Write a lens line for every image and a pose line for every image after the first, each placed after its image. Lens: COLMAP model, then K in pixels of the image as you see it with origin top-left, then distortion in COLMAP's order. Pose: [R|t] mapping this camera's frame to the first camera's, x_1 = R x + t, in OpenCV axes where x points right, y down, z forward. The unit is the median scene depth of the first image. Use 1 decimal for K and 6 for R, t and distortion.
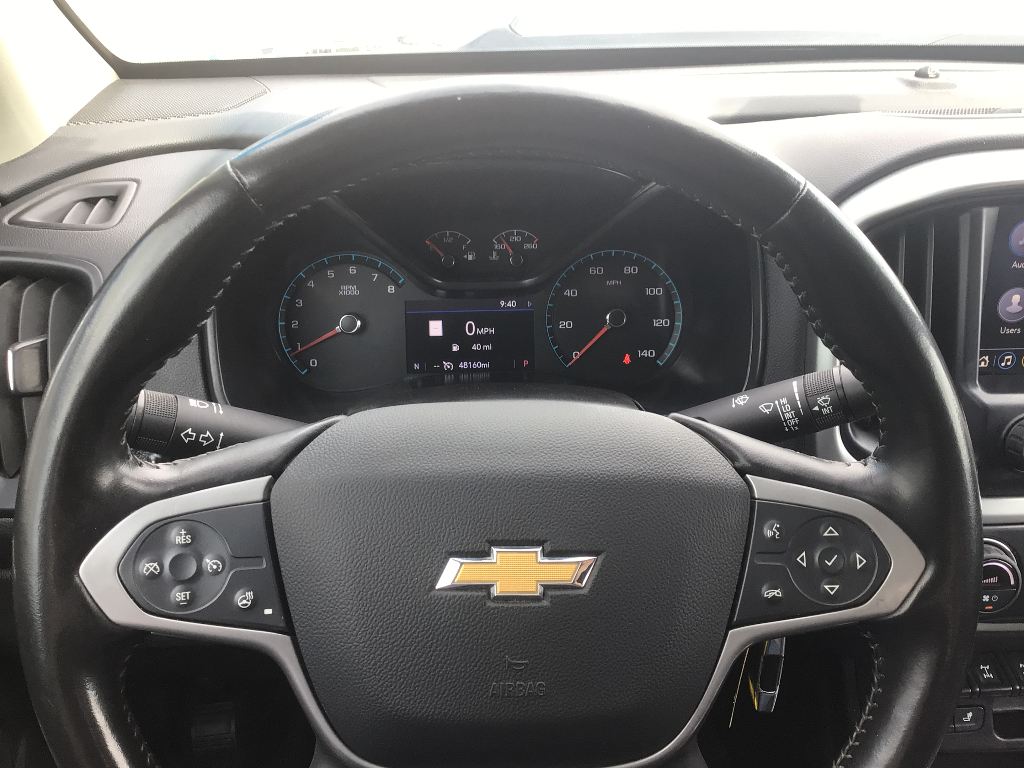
lens RADIAL K [[916.1, 0, 511.9], [0, 916.1, 381.0], [0, 0, 1]] dist [0.092894, -0.129109]
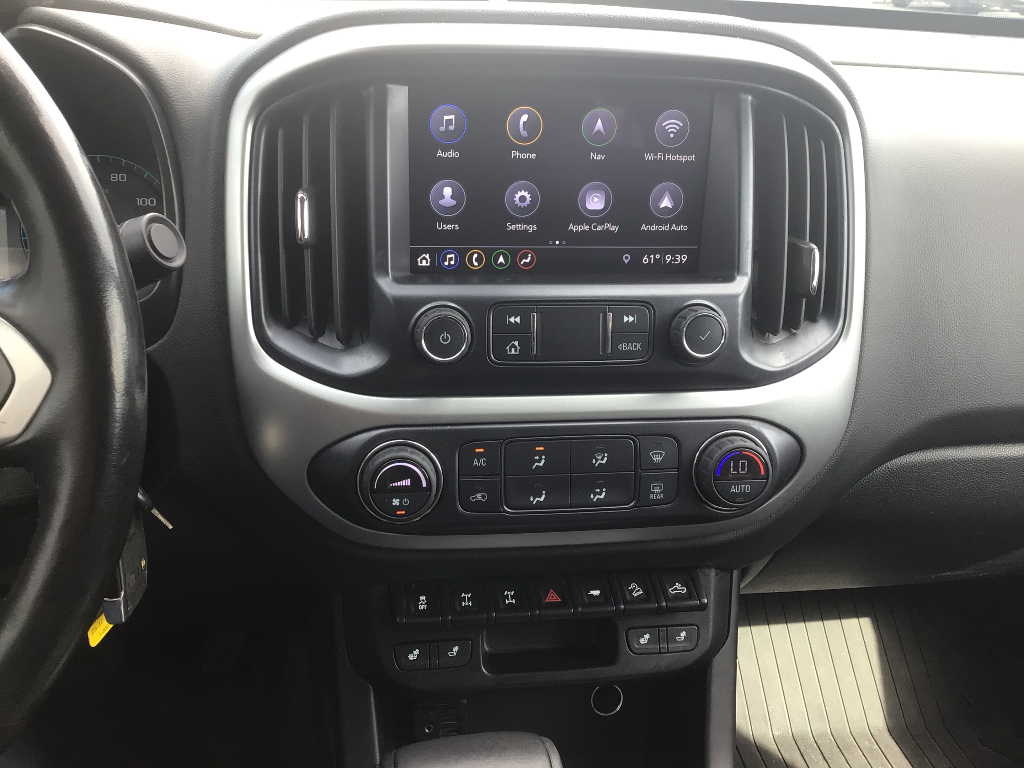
lens RADIAL K [[916.1, 0, 510.2], [0, 916.1, 383.4], [0, 0, 1]] dist [0.092894, -0.129109]
pose [[0.995626, 0.003029, 0.093378, 0.536898], [0.001157, 0.998998, -0.044739, 0.155943], [-0.093420, 0.044652, 0.994625, 0.068778]]
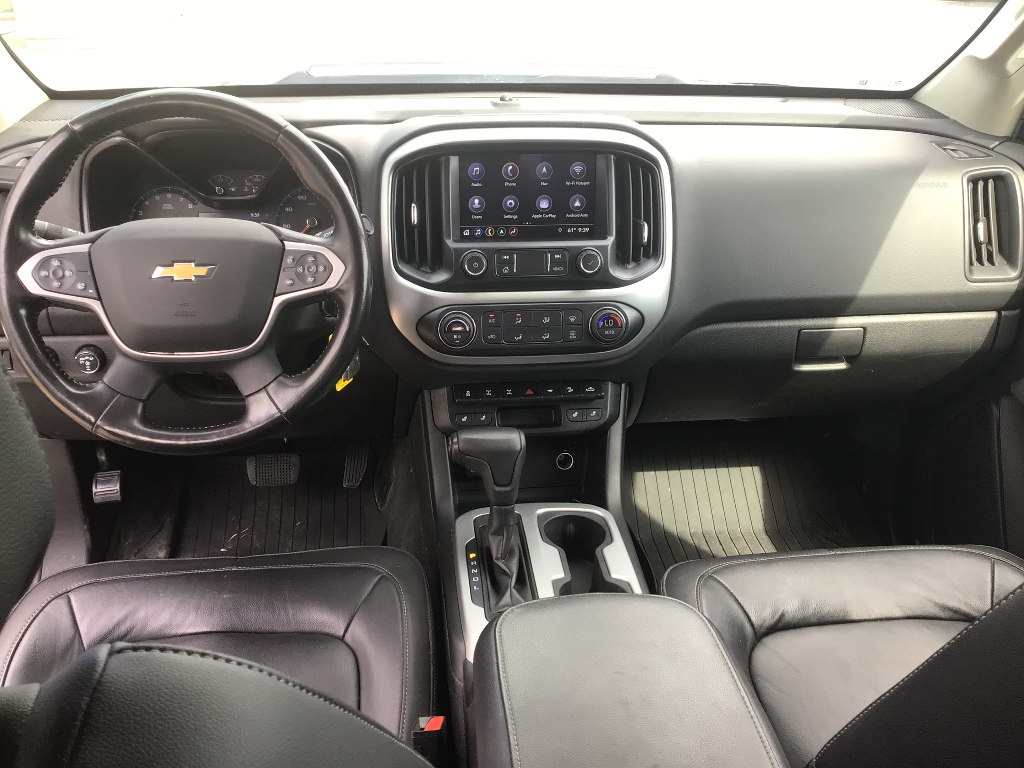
lens RADIAL K [[916.1, 0, 512.3], [0, 916.1, 388.0], [0, 0, 1]] dist [0.092894, -0.129109]
pose [[0.999341, -0.008705, 0.035225, 0.564818], [0.010010, 0.999263, -0.037053, 0.431552], [-0.034877, 0.037381, 0.998692, -1.119534]]
